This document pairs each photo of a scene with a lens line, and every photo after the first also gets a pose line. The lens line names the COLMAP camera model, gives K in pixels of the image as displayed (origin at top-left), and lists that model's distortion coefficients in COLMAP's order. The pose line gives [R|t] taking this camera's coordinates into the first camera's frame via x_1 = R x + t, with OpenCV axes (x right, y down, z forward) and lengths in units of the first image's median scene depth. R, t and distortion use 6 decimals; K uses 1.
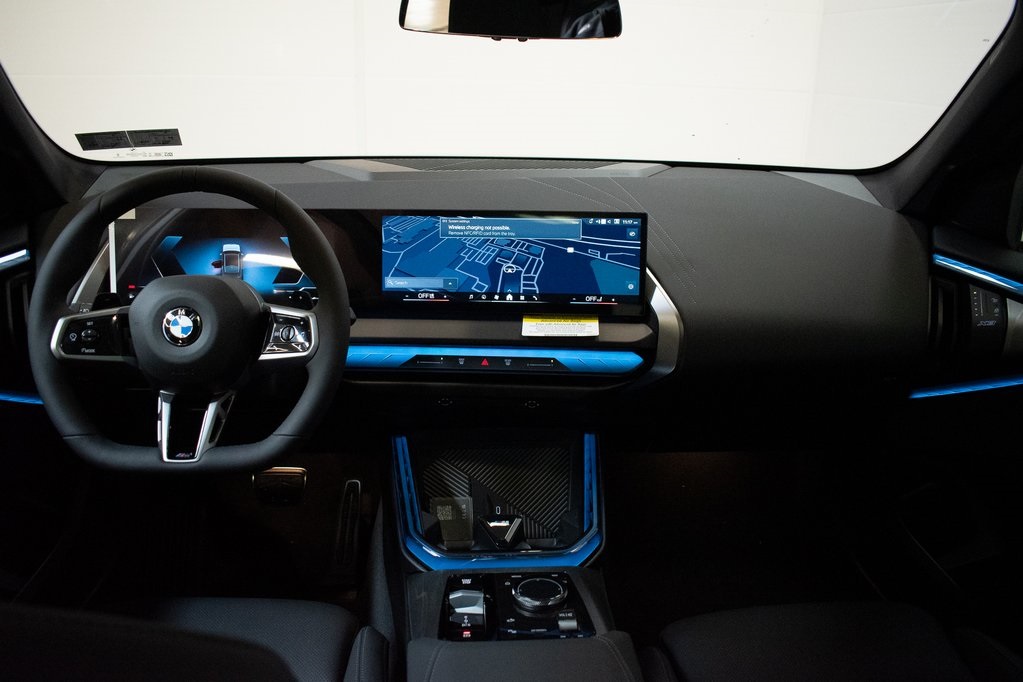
lens RADIAL K [[793.7, 0, 513.7], [0, 793.7, 338.5], [0, 0, 1]] dist [-0.105931, 0.016358]
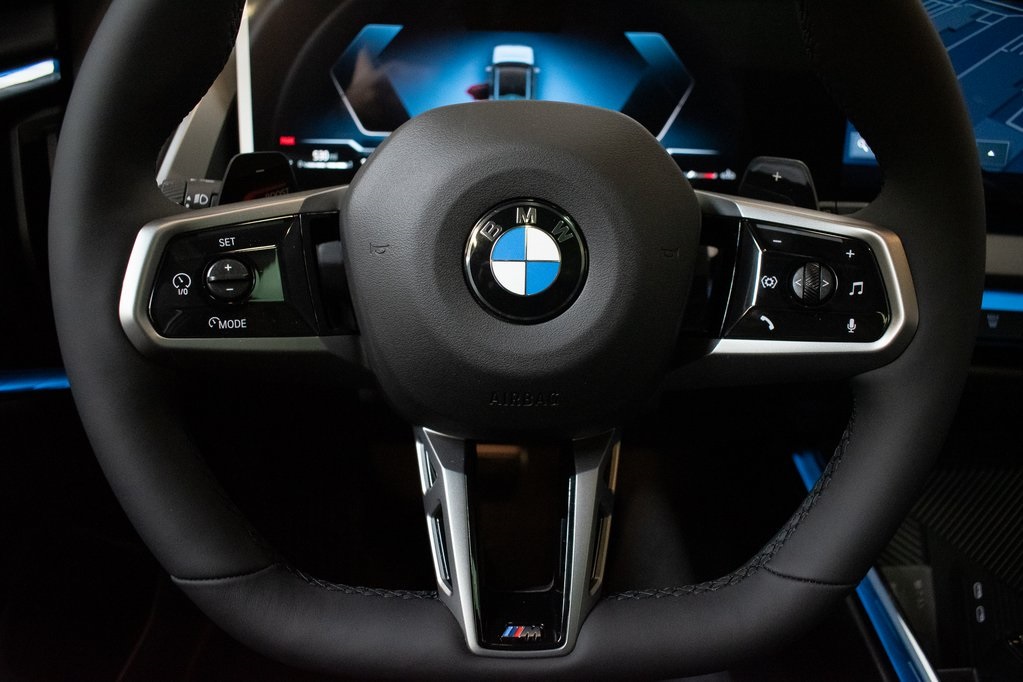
lens RADIAL K [[793.7, 0, 513.7], [0, 793.7, 338.5], [0, 0, 1]] dist [-0.105931, 0.016358]
pose [[0.997623, 0.029428, -0.062311, -0.401264], [-0.019014, 0.986680, 0.161558, -0.036072], [0.066235, -0.159990, 0.984894, 0.659472]]
